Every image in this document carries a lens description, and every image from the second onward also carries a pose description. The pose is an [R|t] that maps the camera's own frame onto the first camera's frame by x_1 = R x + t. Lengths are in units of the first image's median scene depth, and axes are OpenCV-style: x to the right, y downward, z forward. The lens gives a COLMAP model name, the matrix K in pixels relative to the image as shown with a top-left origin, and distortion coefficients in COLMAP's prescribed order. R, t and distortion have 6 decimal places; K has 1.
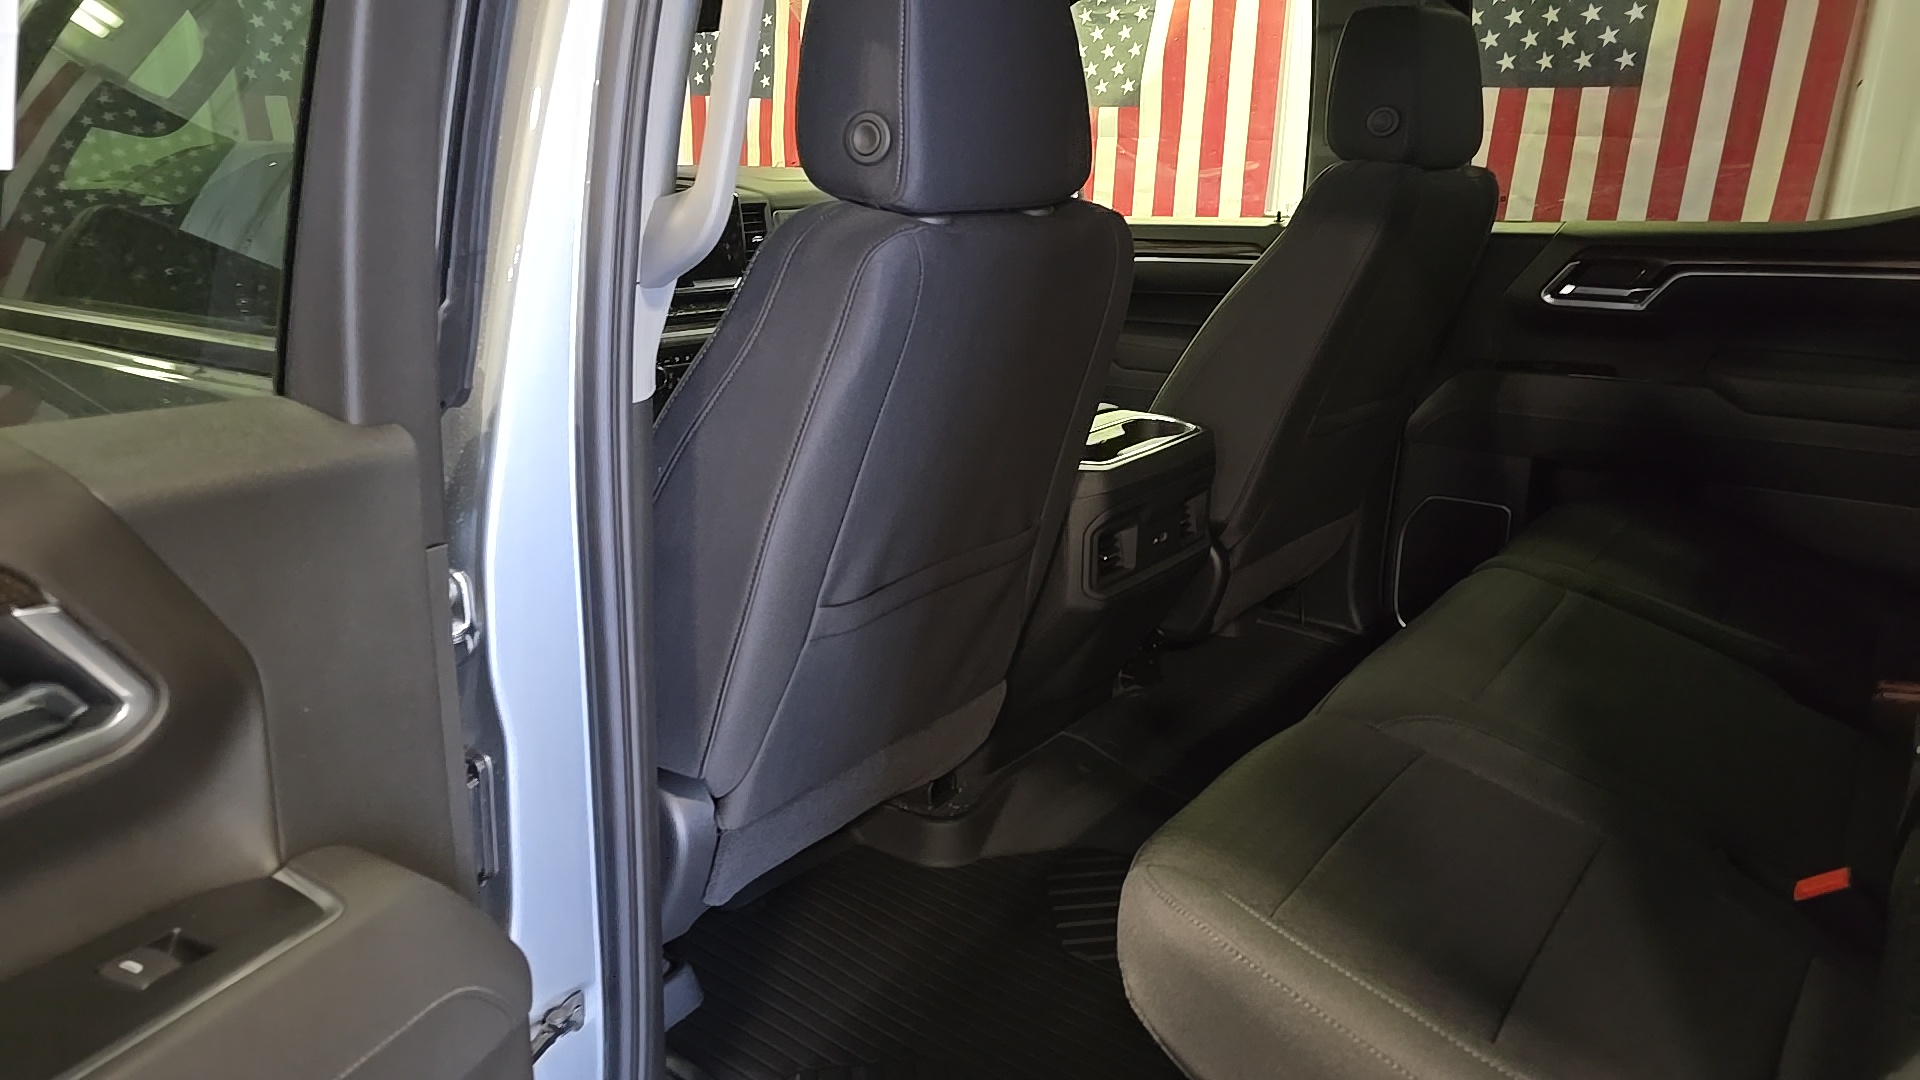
lens RADIAL K [[1282.2, 0, 961.9], [0, 1282.2, 546.0], [0, 0, 1]] dist [0.050612, -0.040237]
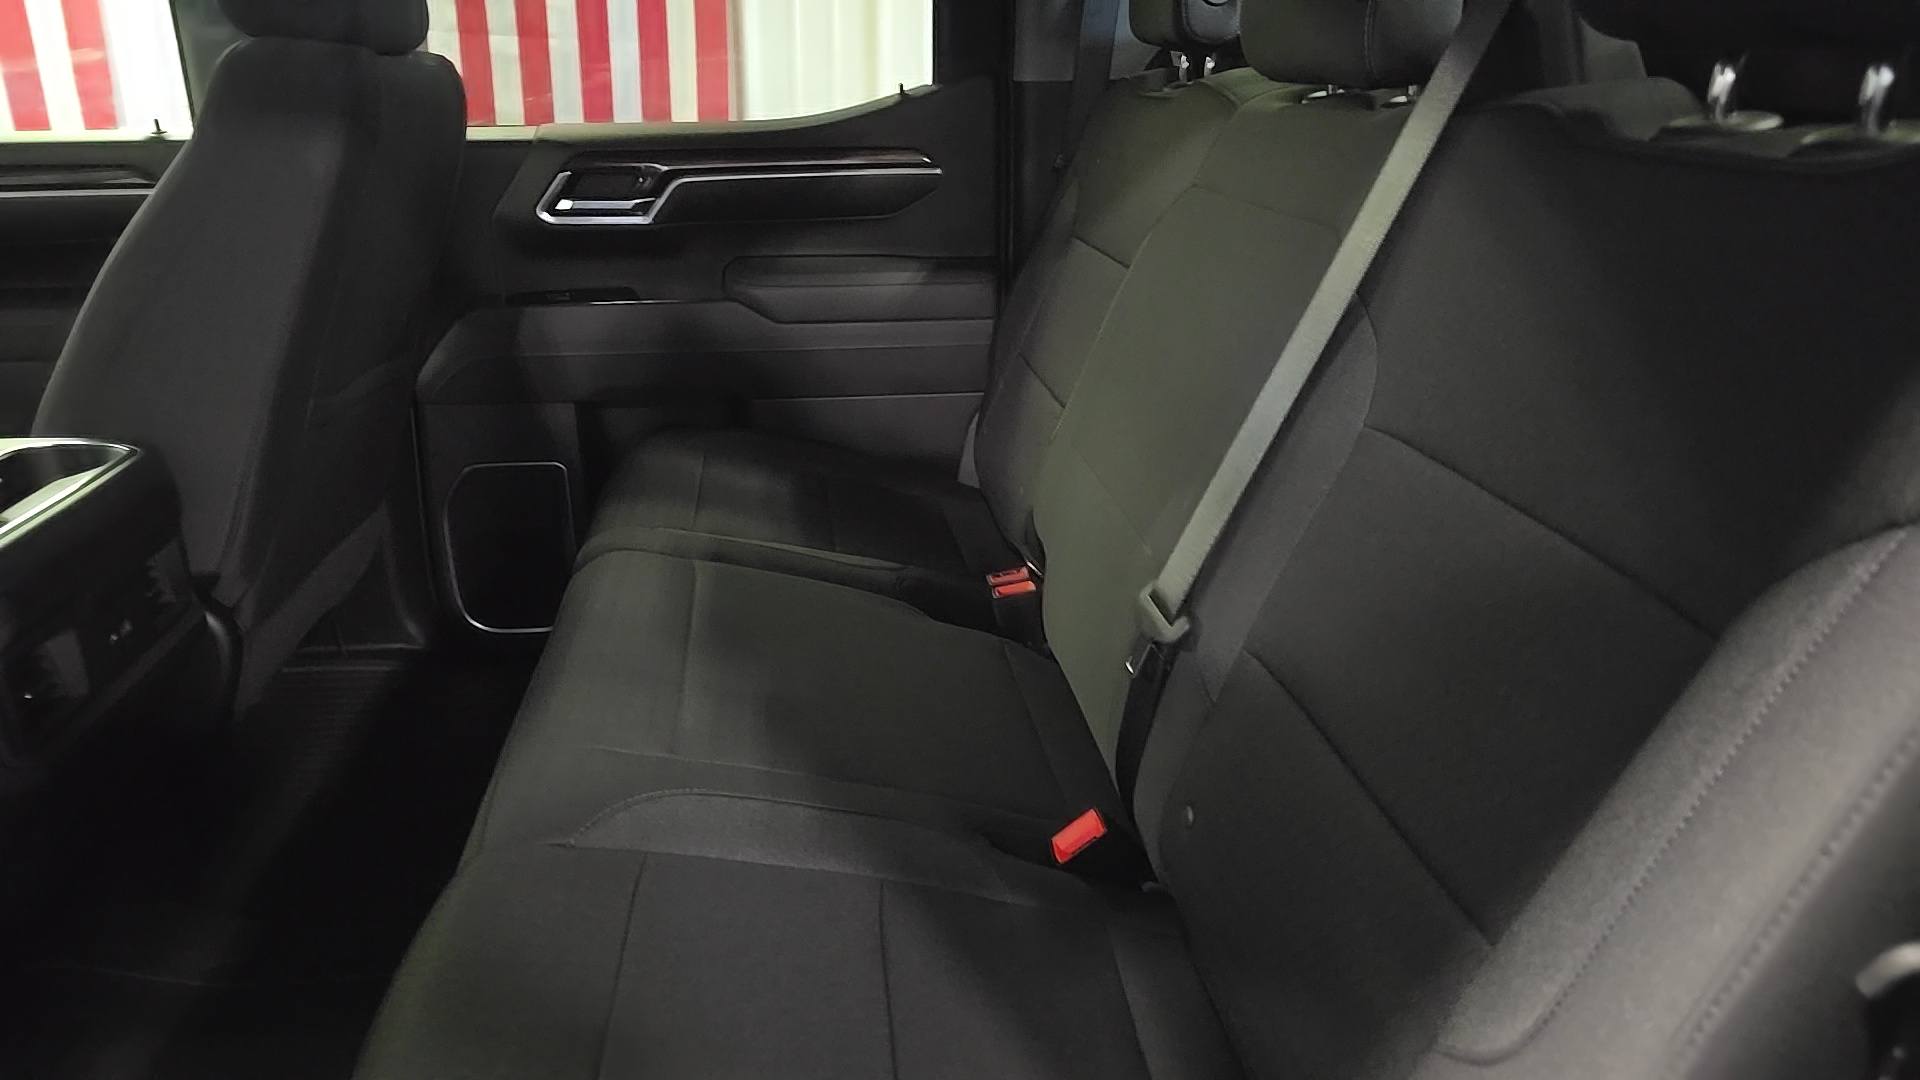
lens RADIAL K [[1282.2, 0, 959.8], [0, 1282.2, 539.8], [0, 0, 1]] dist [0.050612, -0.040237]
pose [[0.701799, -0.242323, 0.669893, 0.021977], [0.204343, 0.969327, 0.136564, -0.048075], [-0.682438, 0.041047, 0.729790, 0.213101]]
